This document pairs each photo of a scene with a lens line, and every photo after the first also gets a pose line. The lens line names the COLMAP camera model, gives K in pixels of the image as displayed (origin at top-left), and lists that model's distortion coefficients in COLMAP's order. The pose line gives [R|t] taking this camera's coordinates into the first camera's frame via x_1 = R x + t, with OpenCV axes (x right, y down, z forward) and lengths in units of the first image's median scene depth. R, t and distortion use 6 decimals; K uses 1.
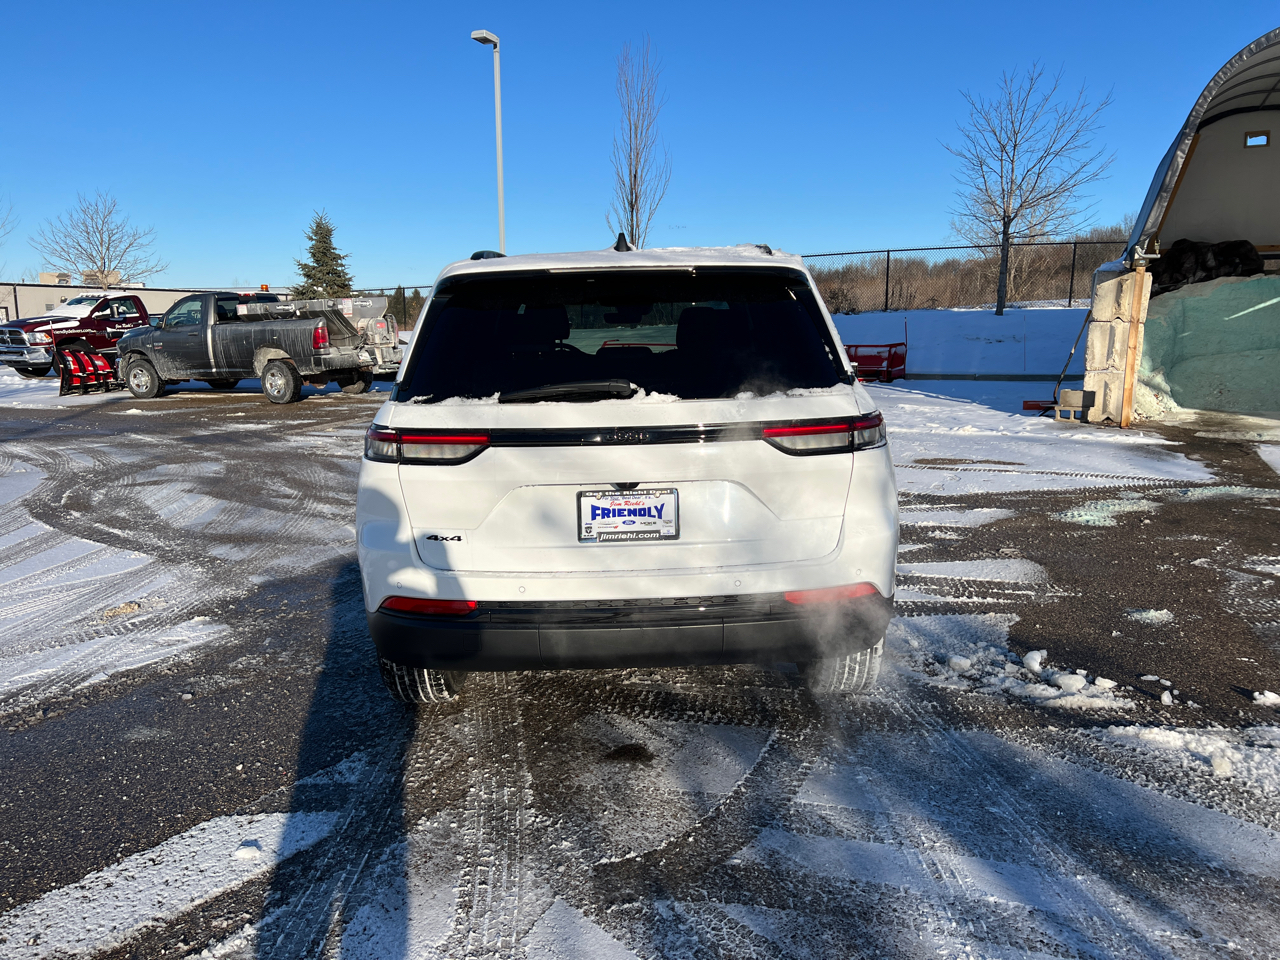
lens RADIAL K [[952.4, 0, 640.9], [0, 952.4, 482.2], [0, 0, 1]] dist [0.058643, -0.056595]
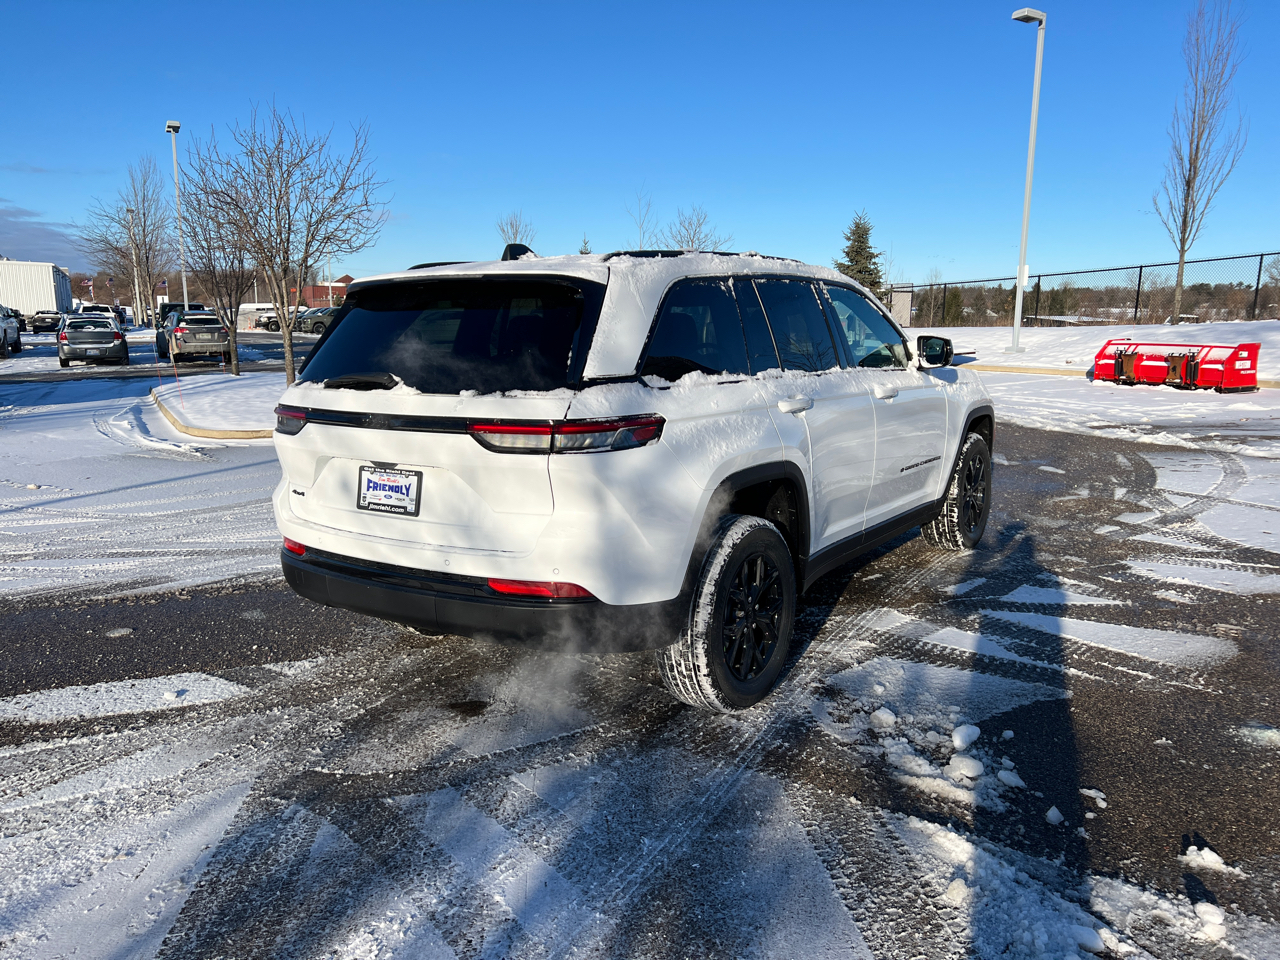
lens RADIAL K [[952.4, 0, 646.3], [0, 952.4, 484.7], [0, 0, 1]] dist [0.058643, -0.056595]
pose [[0.819213, 0.108401, -0.563151, 0.798167], [-0.104572, 0.993746, 0.039165, -0.045106], [0.563874, 0.026805, 0.825426, 0.186960]]
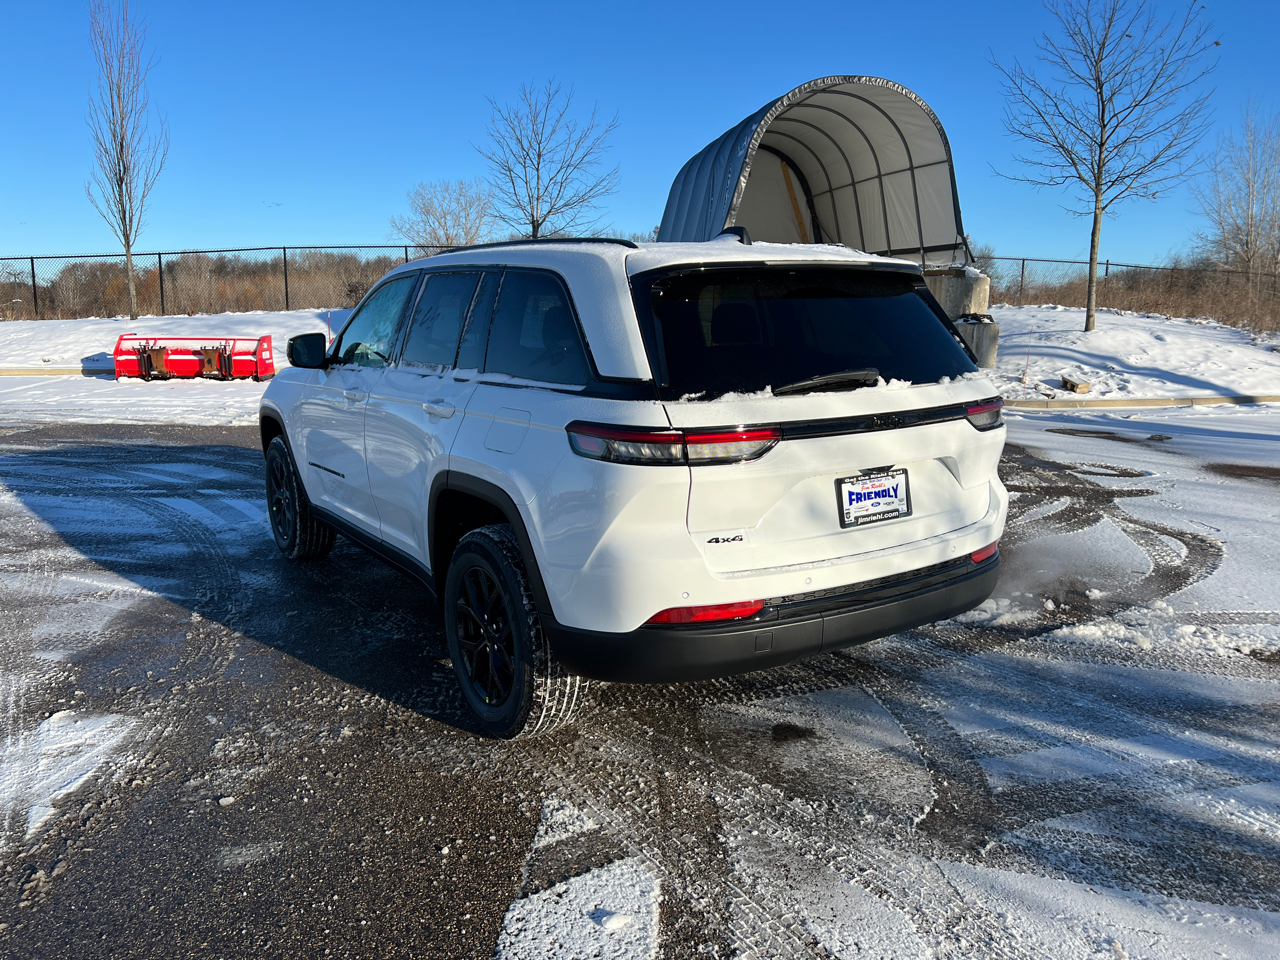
lens RADIAL K [[952.4, 0, 635.8], [0, 952.4, 486.9], [0, 0, 1]] dist [0.058643, -0.056595]
pose [[0.847738, -0.089097, 0.522878, -0.697634], [0.084567, 0.995885, 0.032589, -0.029866], [-0.523630, 0.016591, 0.851784, 0.209024]]
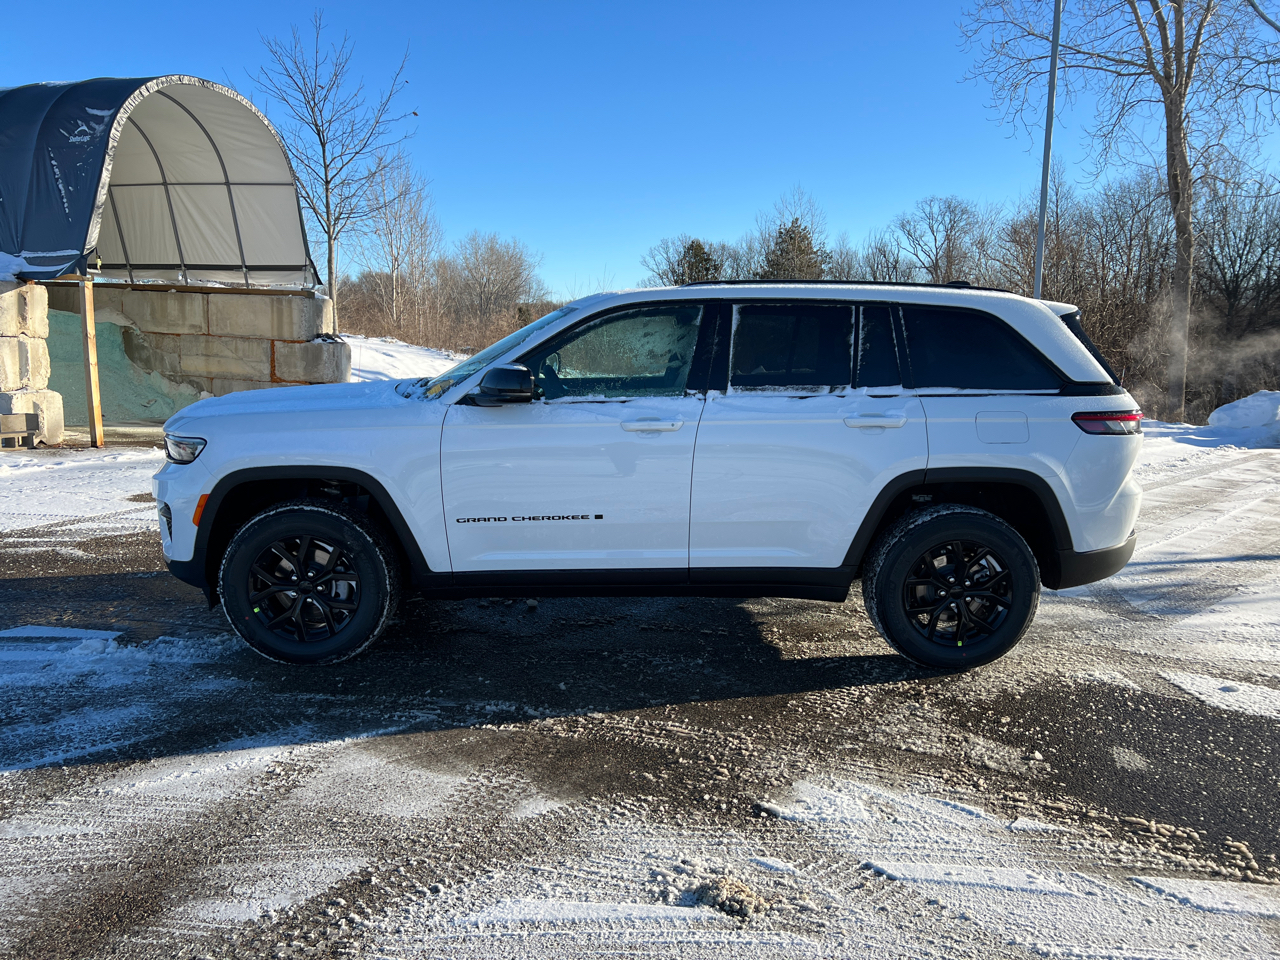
lens RADIAL K [[952.4, 0, 633.1], [0, 952.4, 482.3], [0, 0, 1]] dist [0.058643, -0.056595]
pose [[0.001024, -0.148693, 0.988883, -1.612995], [0.162321, 0.975794, 0.146556, -0.269559], [-0.986737, 0.160367, 0.025135, 1.592273]]
